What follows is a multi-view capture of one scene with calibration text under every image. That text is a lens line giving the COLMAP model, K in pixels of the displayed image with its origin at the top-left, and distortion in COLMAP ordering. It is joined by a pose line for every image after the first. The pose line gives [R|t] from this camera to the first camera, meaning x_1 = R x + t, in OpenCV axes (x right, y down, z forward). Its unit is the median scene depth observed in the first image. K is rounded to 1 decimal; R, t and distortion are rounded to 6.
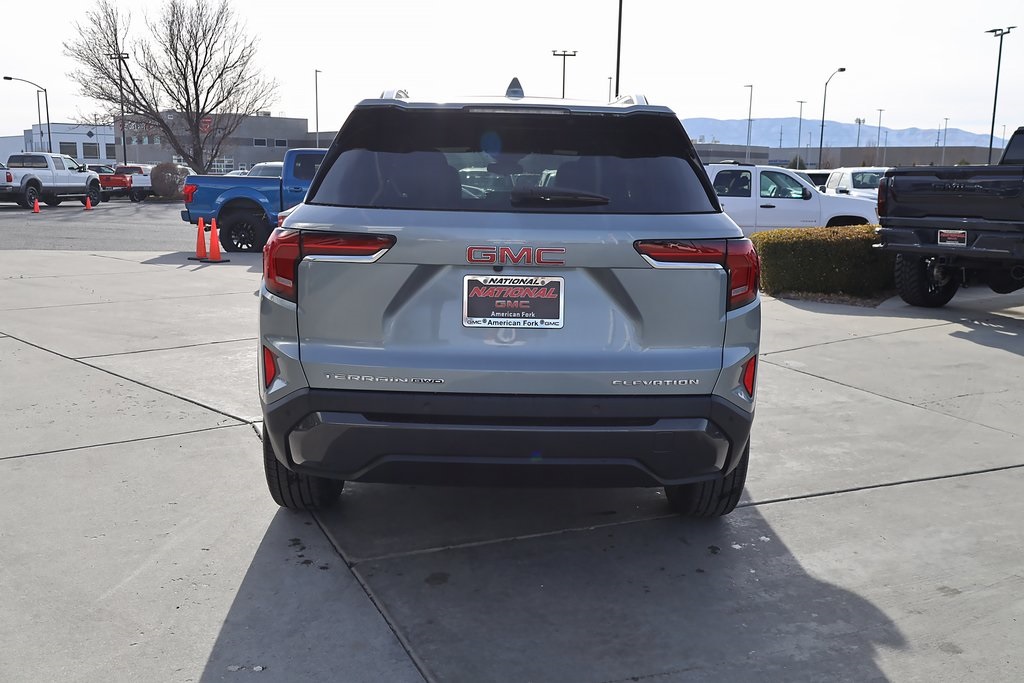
lens RADIAL K [[919.5, 0, 512.0], [0, 919.5, 341.5], [0, 0, 1]] dist [-0.009675, -0.009501]
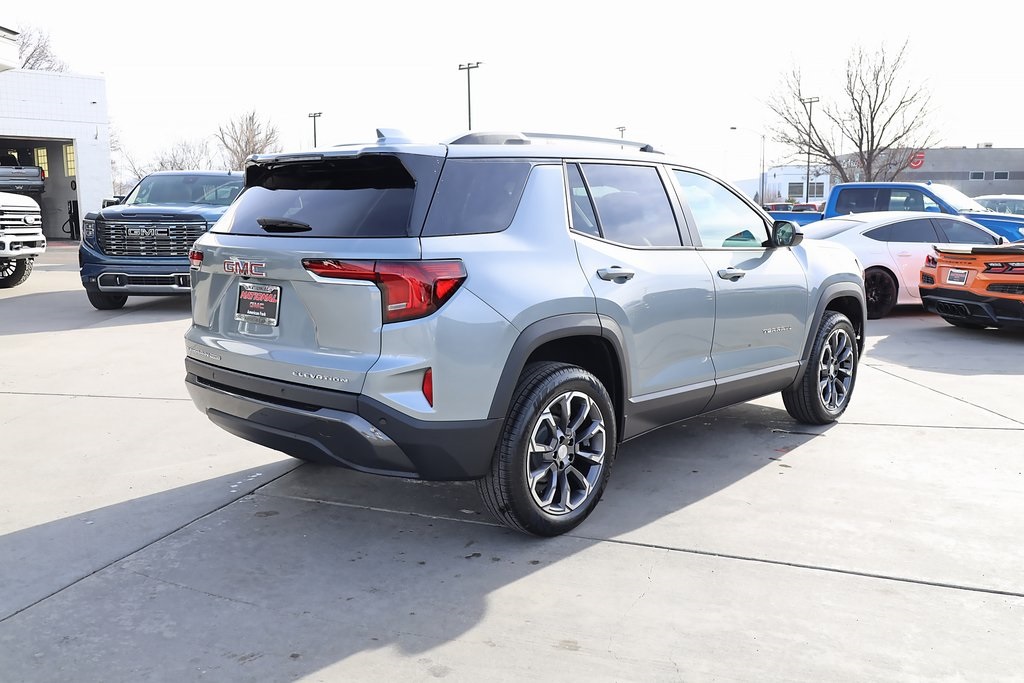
lens RADIAL K [[919.5, 0, 512.0], [0, 919.5, 341.5], [0, 0, 1]] dist [-0.009675, -0.009501]
pose [[0.721793, 0.081024, -0.687350, 0.916907], [-0.108072, 0.994136, 0.003700, -0.026292], [0.683619, 0.071612, 0.726317, 0.231380]]
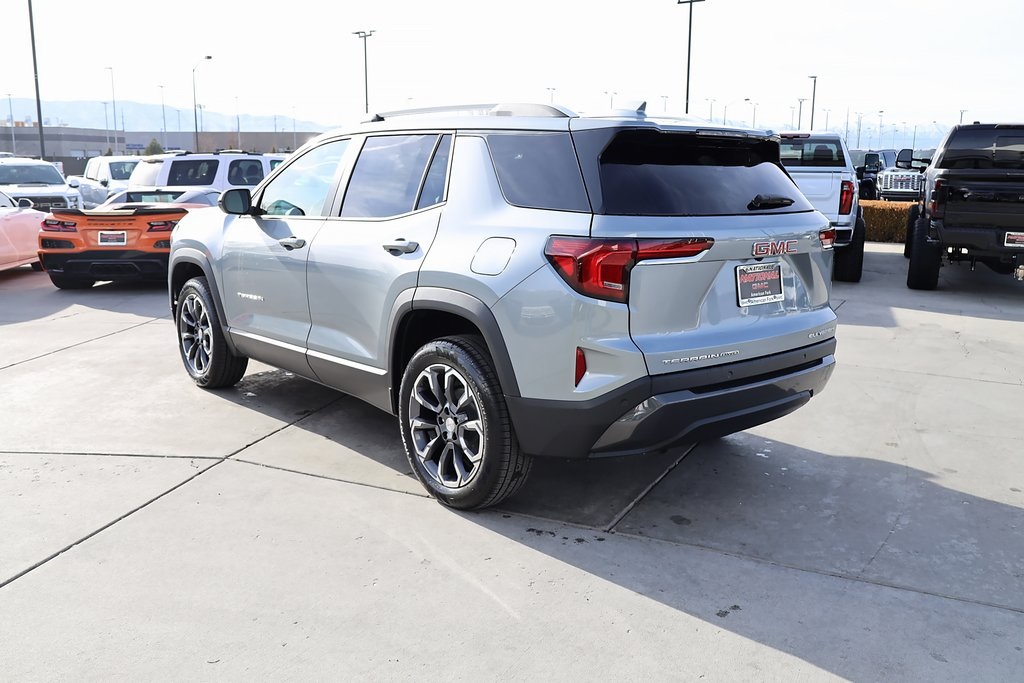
lens RADIAL K [[892.1, 0, 512.0], [0, 892.1, 341.5], [0, 0, 1]] dist [-0.009213, -0.009219]
pose [[0.771356, -0.132782, 0.622398, -0.824172], [0.118070, 0.990871, 0.065064, -0.066967], [-0.625356, 0.023299, 0.779992, 0.190654]]
